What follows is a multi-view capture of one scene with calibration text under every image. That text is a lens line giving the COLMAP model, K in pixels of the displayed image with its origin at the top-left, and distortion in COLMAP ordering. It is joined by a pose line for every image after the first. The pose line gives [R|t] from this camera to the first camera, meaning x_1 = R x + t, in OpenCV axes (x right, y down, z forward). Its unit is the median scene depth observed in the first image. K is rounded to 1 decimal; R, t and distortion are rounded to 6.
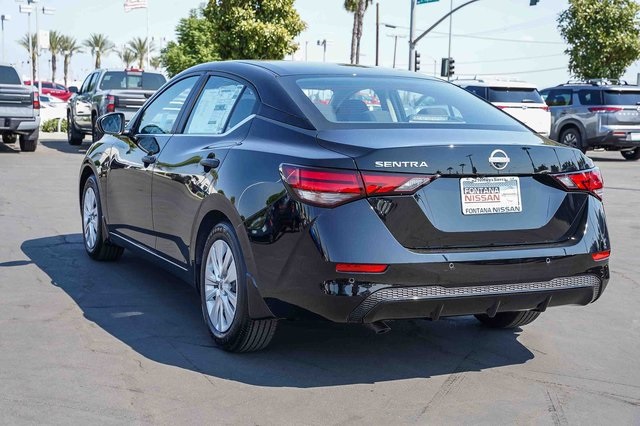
lens RADIAL K [[957.9, 0, 320.5], [0, 957.9, 212.1], [0, 0, 1]] dist [0.138161, 0.000000]
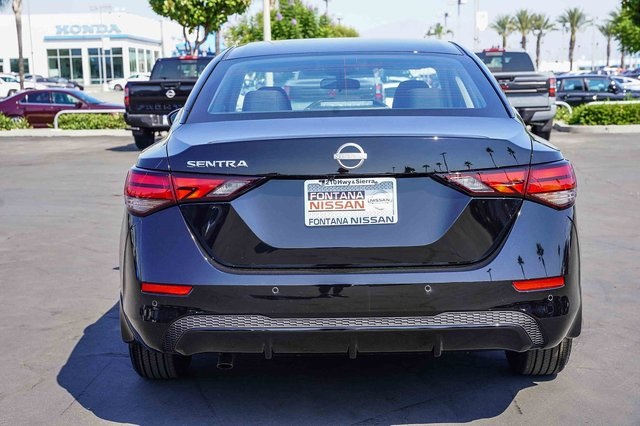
lens RADIAL K [[1070.3, 0, 320.1], [0, 1070.3, 210.5], [0, 0, 1]] dist [0.158934, 0.000000]
pose [[0.884752, 0.007594, -0.466000, 0.560184], [-0.006308, 0.999971, 0.004319, -0.014005], [0.466019, -0.000881, 0.884774, 0.223714]]
